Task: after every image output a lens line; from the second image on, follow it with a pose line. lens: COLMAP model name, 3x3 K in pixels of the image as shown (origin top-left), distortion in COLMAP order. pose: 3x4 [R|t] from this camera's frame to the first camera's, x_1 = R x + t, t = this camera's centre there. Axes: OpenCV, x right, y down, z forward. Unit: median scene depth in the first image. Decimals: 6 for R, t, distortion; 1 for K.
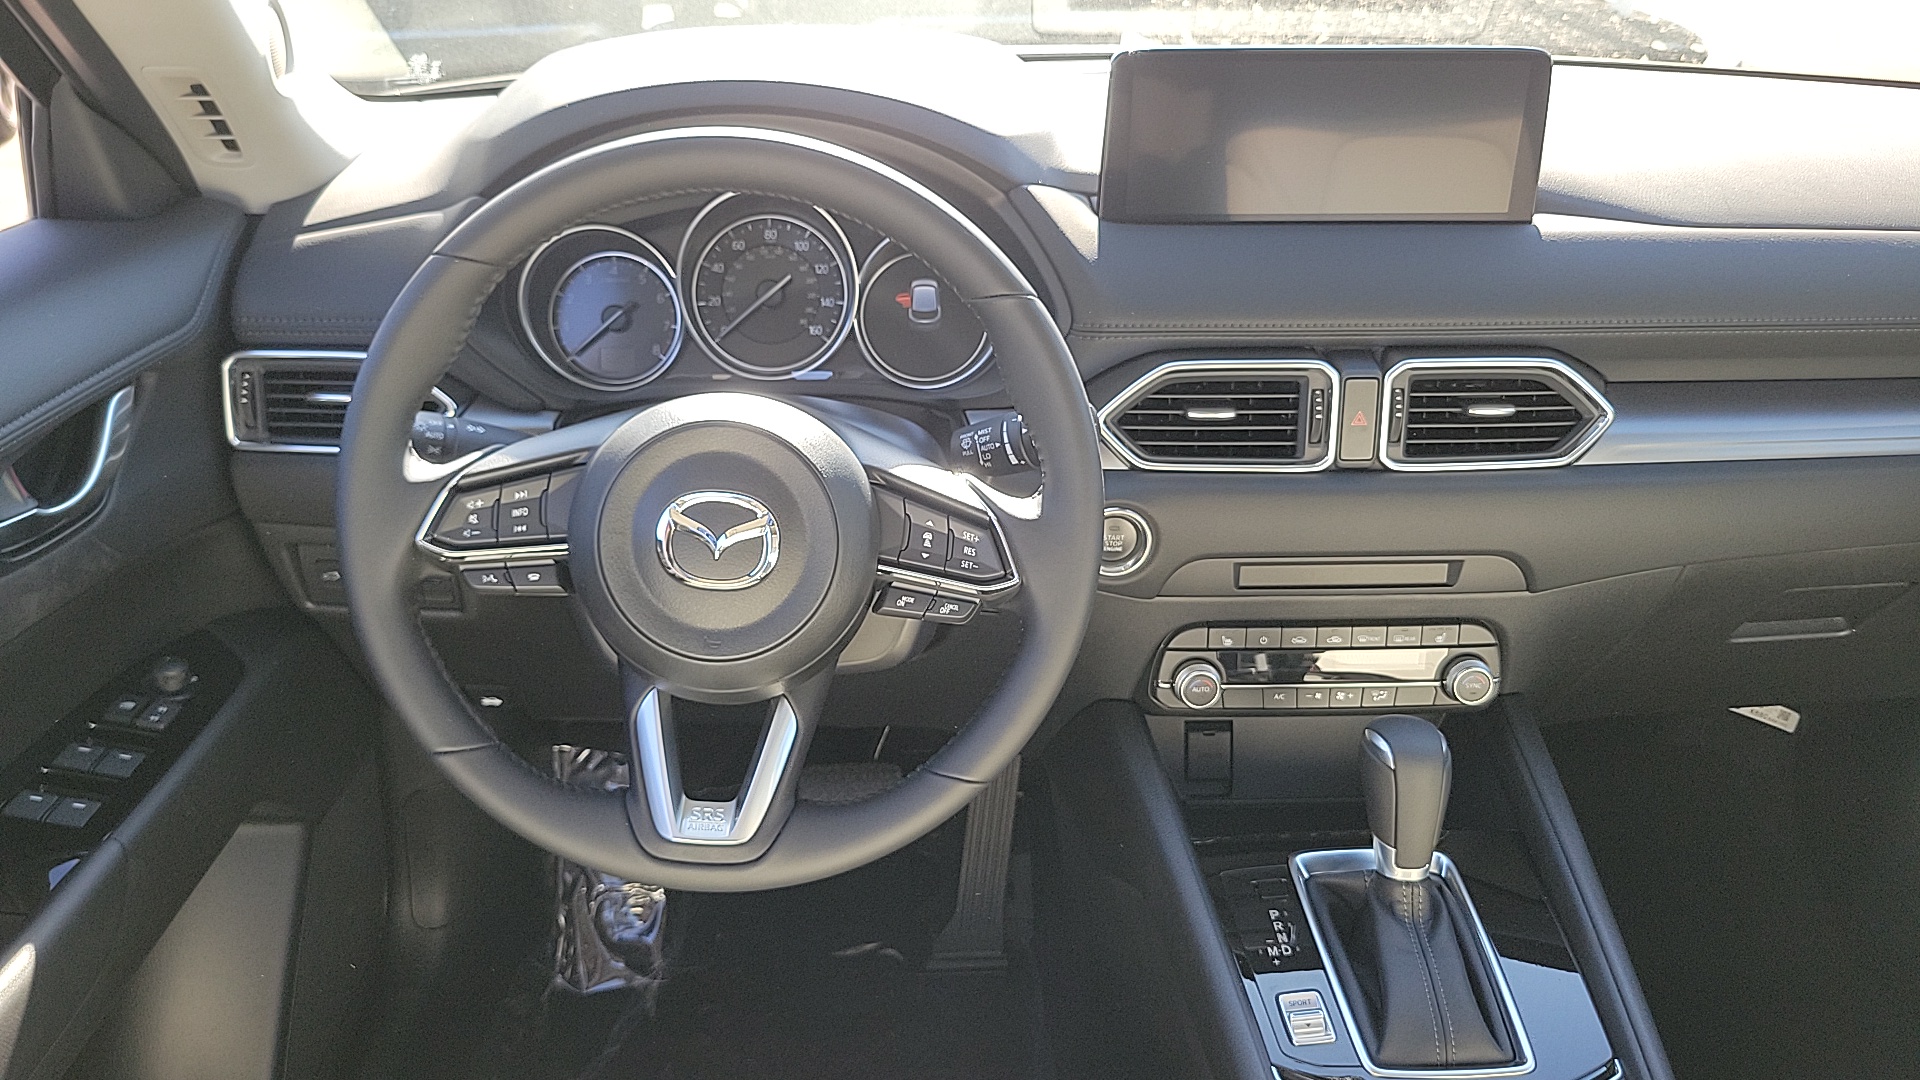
lens RADIAL K [[1445.5, 0, 963.9], [0, 1445.5, 546.2], [0, 0, 1]] dist [0.021222, 0.005384]
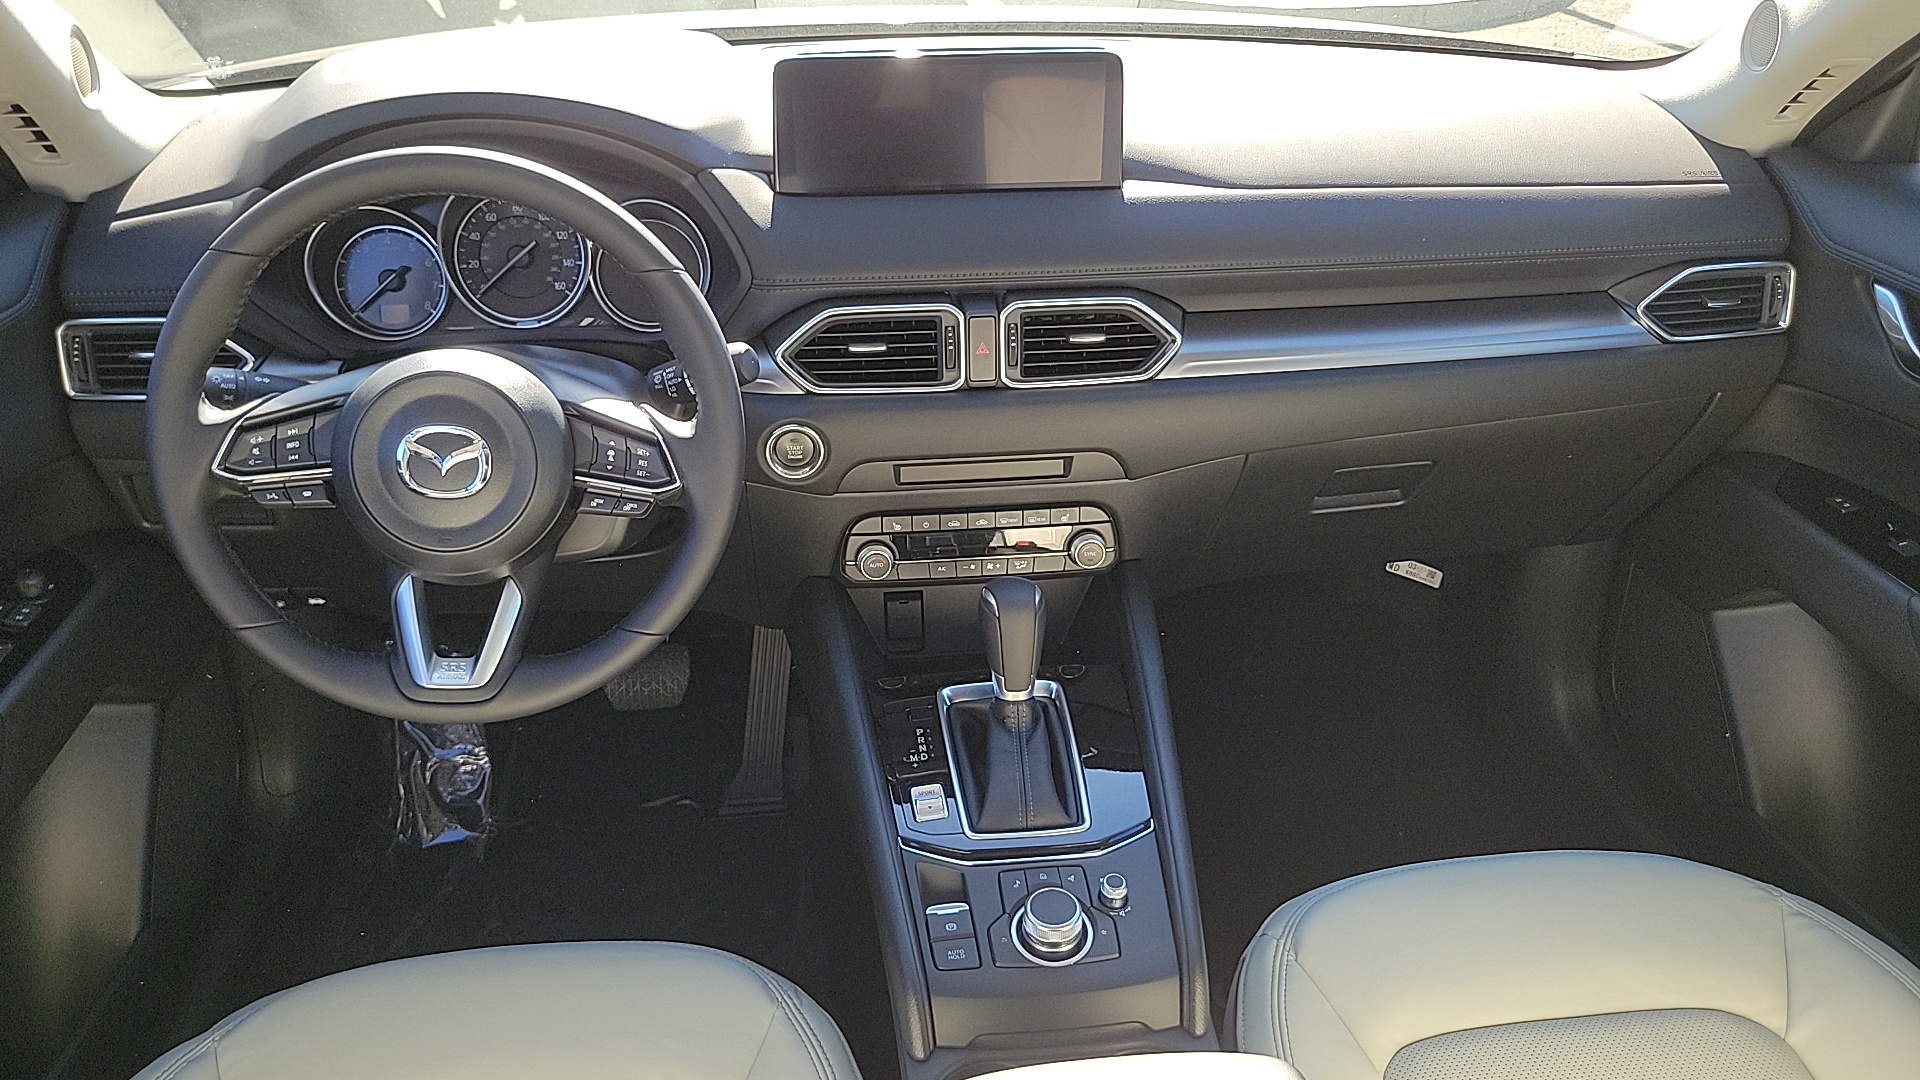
lens RADIAL K [[1439.9, 0, 960.0], [0, 1439.9, 540.0], [0, 0, 1]] dist [0.022986, -0.006485]
pose [[0.997504, -0.037369, 0.059910, 0.171183], [0.033697, 0.997559, 0.061168, 0.002237], [-0.062050, -0.058996, 0.996328, -0.278316]]
